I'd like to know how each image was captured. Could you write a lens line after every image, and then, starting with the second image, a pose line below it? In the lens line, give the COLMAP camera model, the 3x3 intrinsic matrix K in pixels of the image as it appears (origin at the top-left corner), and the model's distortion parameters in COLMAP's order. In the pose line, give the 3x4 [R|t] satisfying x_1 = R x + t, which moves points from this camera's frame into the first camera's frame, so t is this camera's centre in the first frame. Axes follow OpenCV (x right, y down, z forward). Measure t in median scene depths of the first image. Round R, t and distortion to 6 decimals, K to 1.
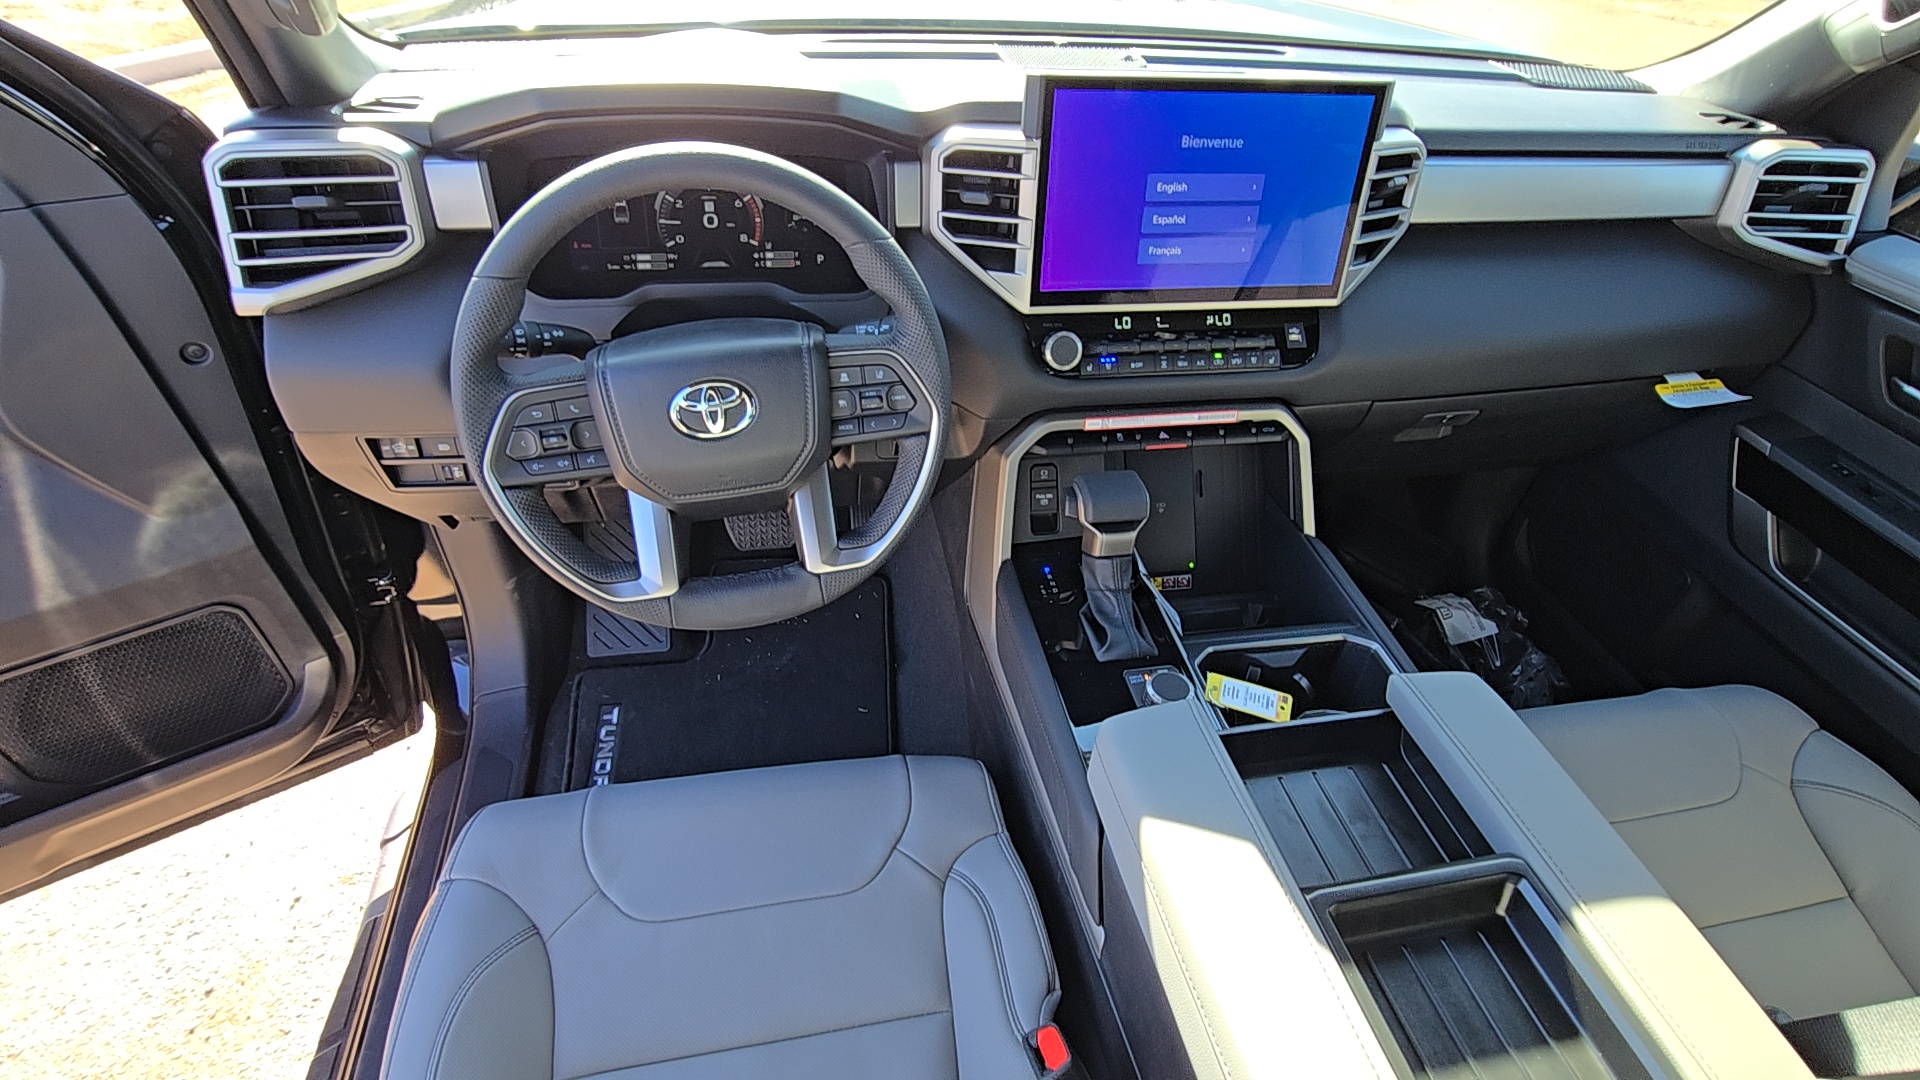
lens RADIAL K [[976.7, 0, 960.0], [0, 976.7, 540.0], [0, 0, 1]] dist [0.007711, -0.000967]
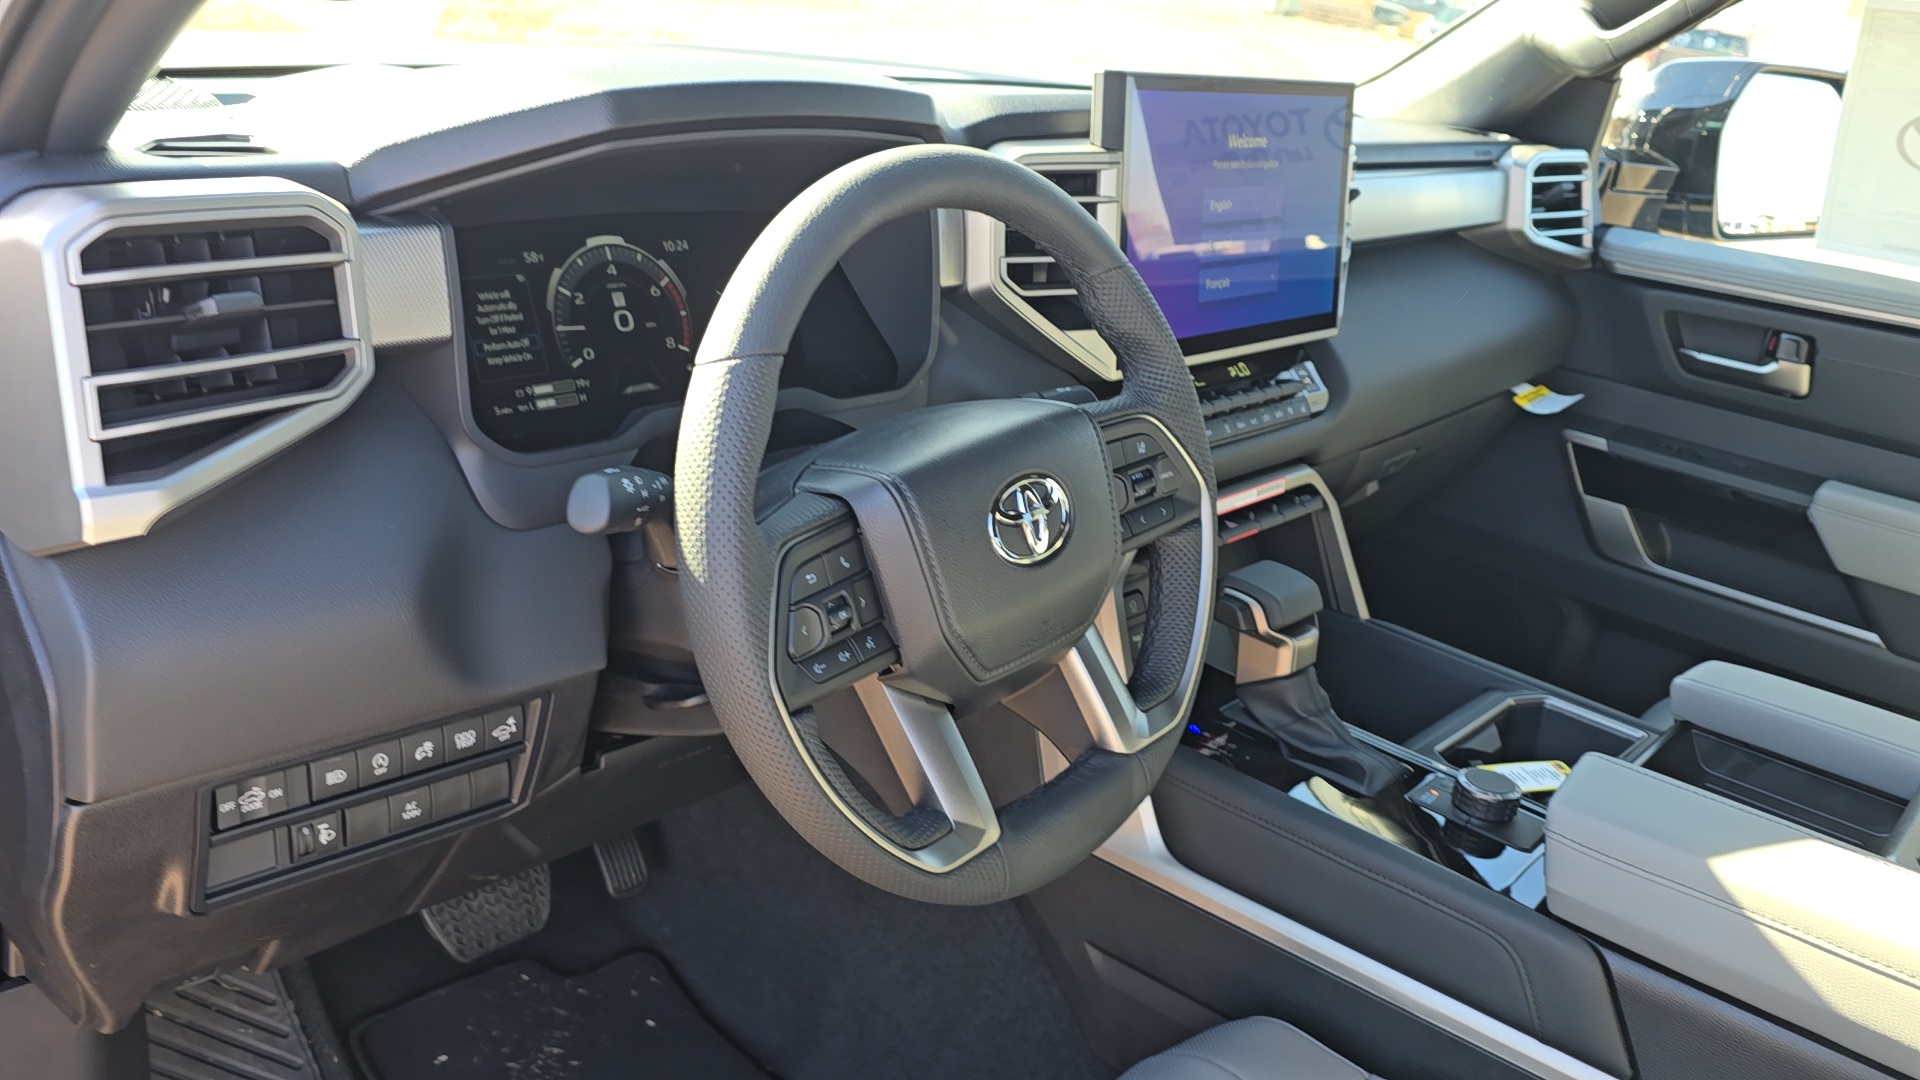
lens RADIAL K [[1596.9, 0, 961.7], [0, 1596.9, 529.8], [0, 0, 1]] dist [-0.014369, 0.018399]
pose [[0.791965, -0.184098, 0.582150, -0.691482], [0.327474, 0.932795, -0.150515, 0.013762], [-0.515317, 0.309842, 0.799028, 0.136781]]
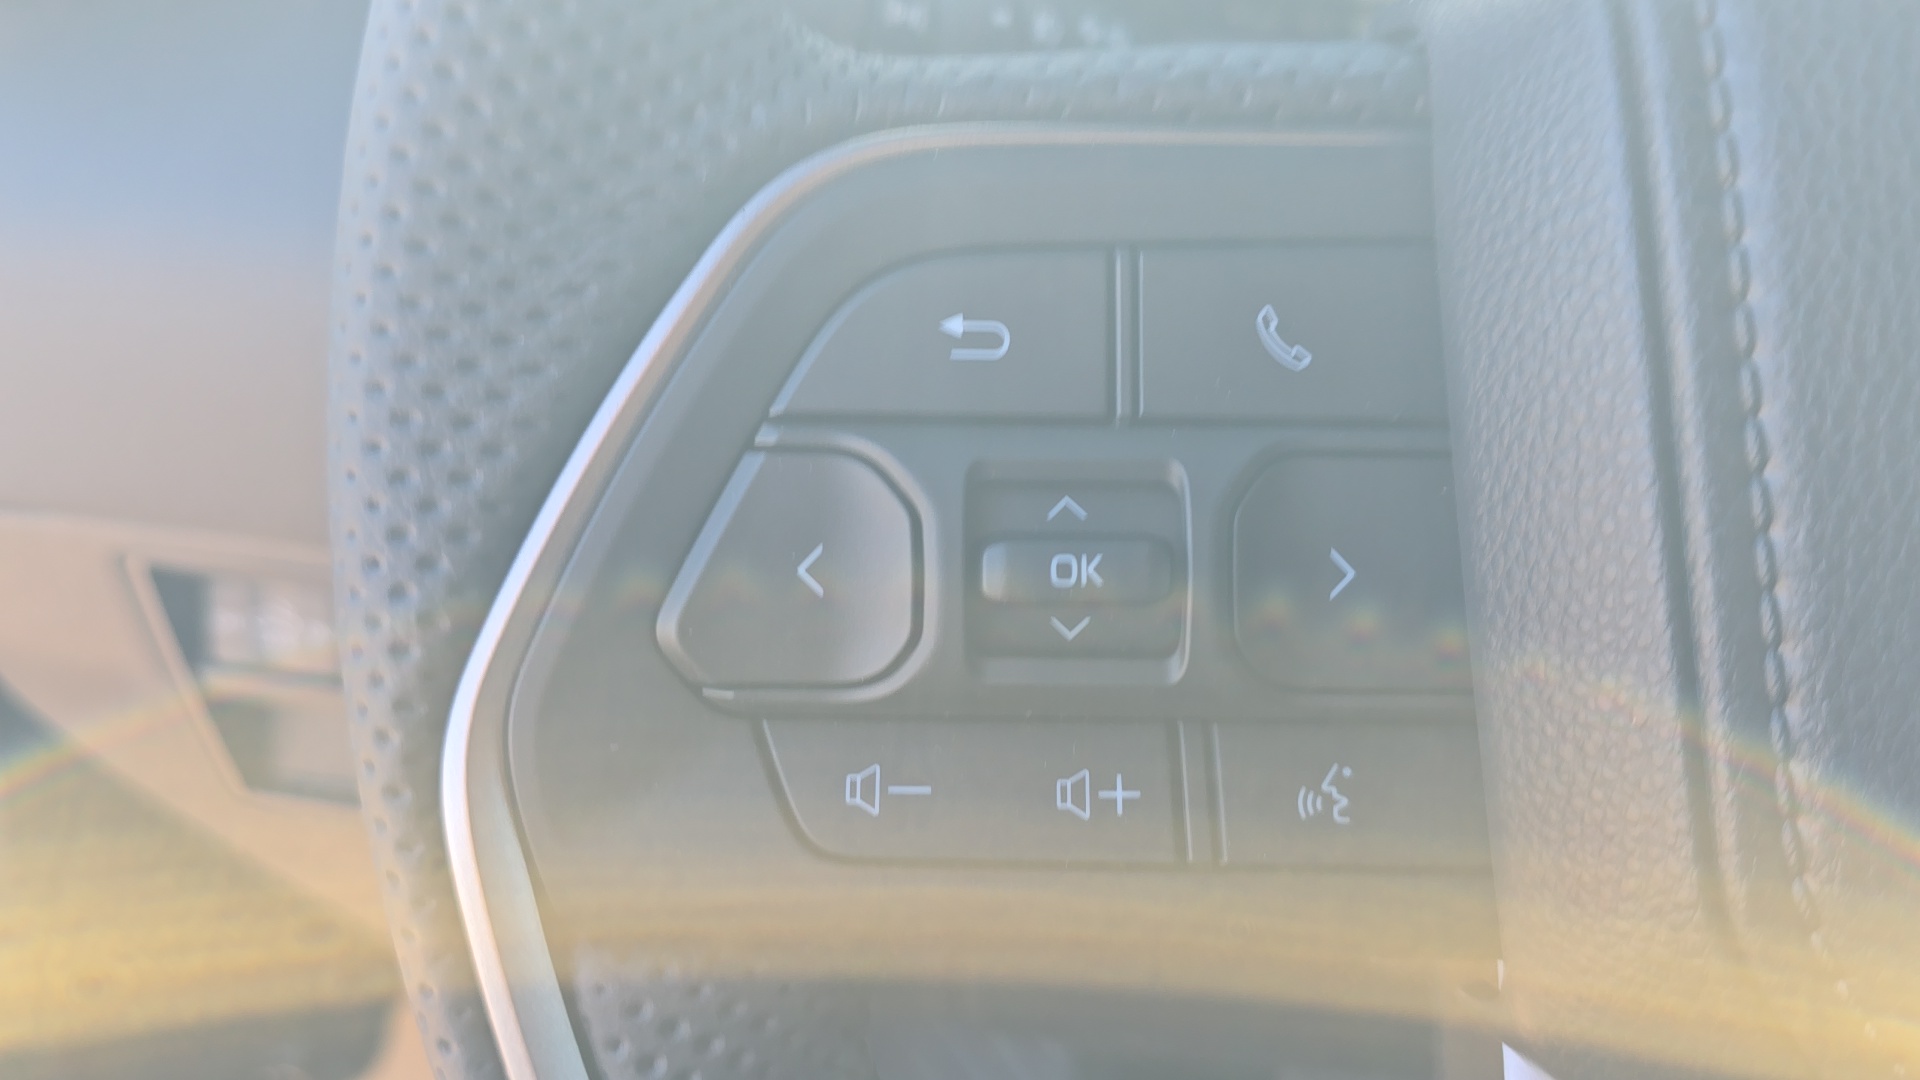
lens RADIAL K [[1596.7, 0, 967.9], [0, 1596.7, 540.5], [0, 0, 1]] dist [-0.007410, 0.006699]
pose [[0.956520, 0.105214, -0.272027, -0.288770], [-0.174499, 0.953770, -0.244690, -0.045547], [0.233707, 0.281519, 0.930660, 0.633046]]
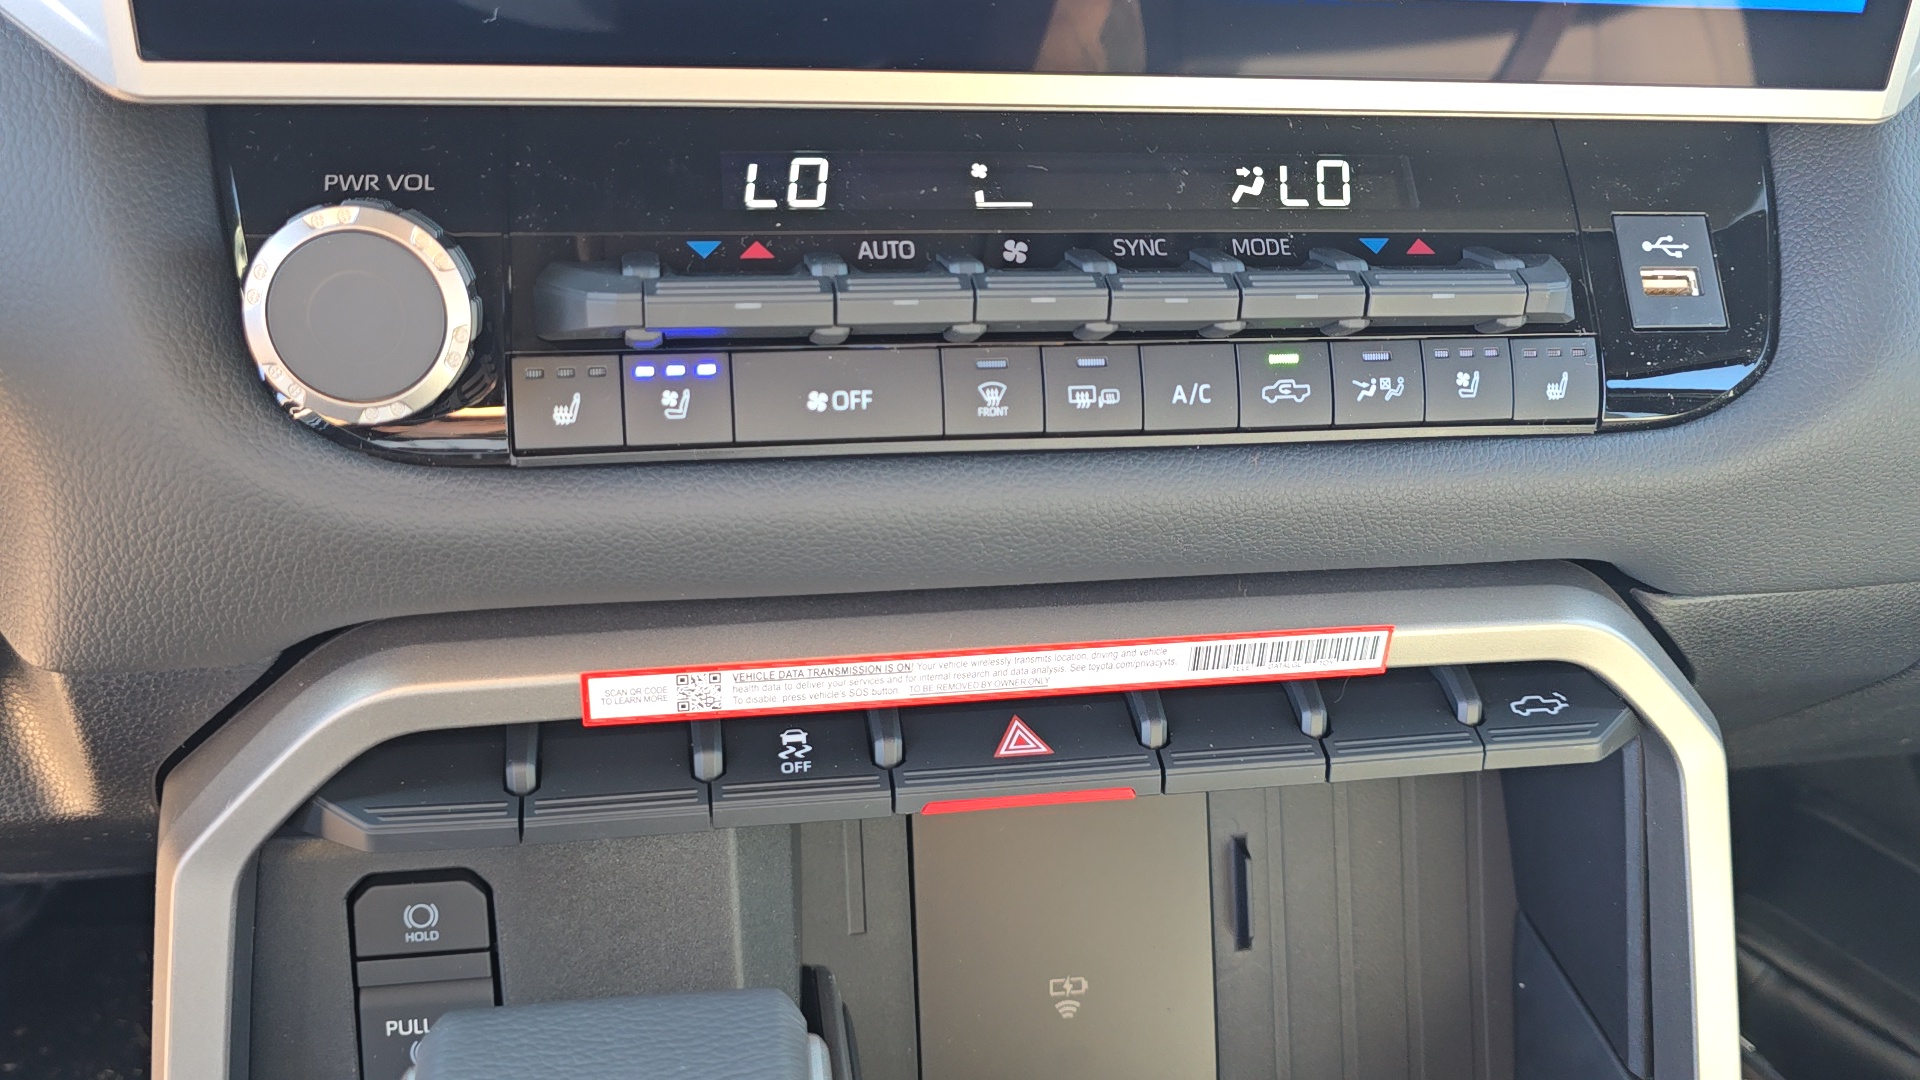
lens RADIAL K [[1596.9, 0, 961.7], [0, 1596.9, 529.8], [0, 0, 1]] dist [-0.014369, 0.018399]
pose [[0.999415, 0.021165, -0.026860, 0.211858], [-0.023139, 0.996883, -0.075423, -0.130309], [0.025180, 0.076000, 0.996790, 0.691505]]
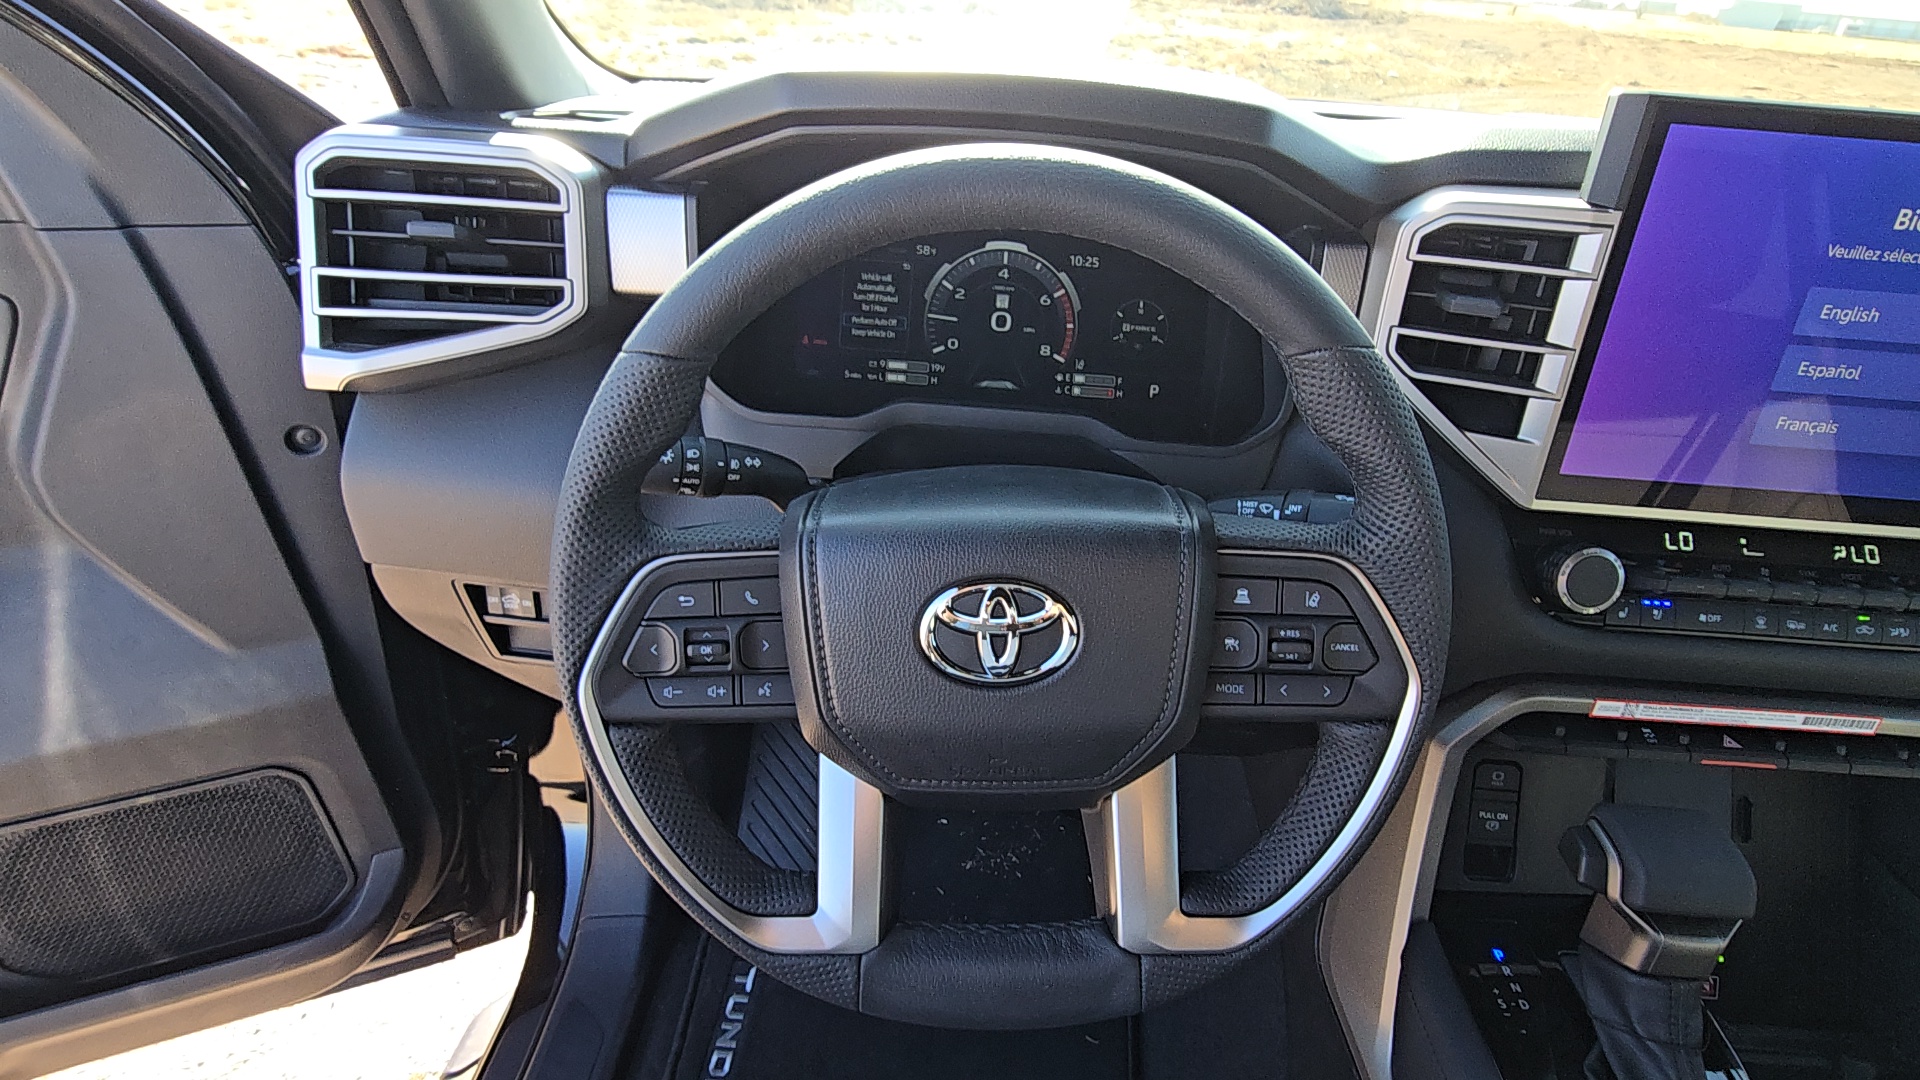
lens RADIAL K [[976.7, 0, 960.0], [0, 976.7, 540.0], [0, 0, 1]] dist [0.007711, -0.000967]
pose [[0.974549, 0.115088, -0.192376, -0.136006], [-0.143465, 0.979598, -0.140735, -0.080775], [0.172254, 0.164752, 0.971177, 0.367532]]
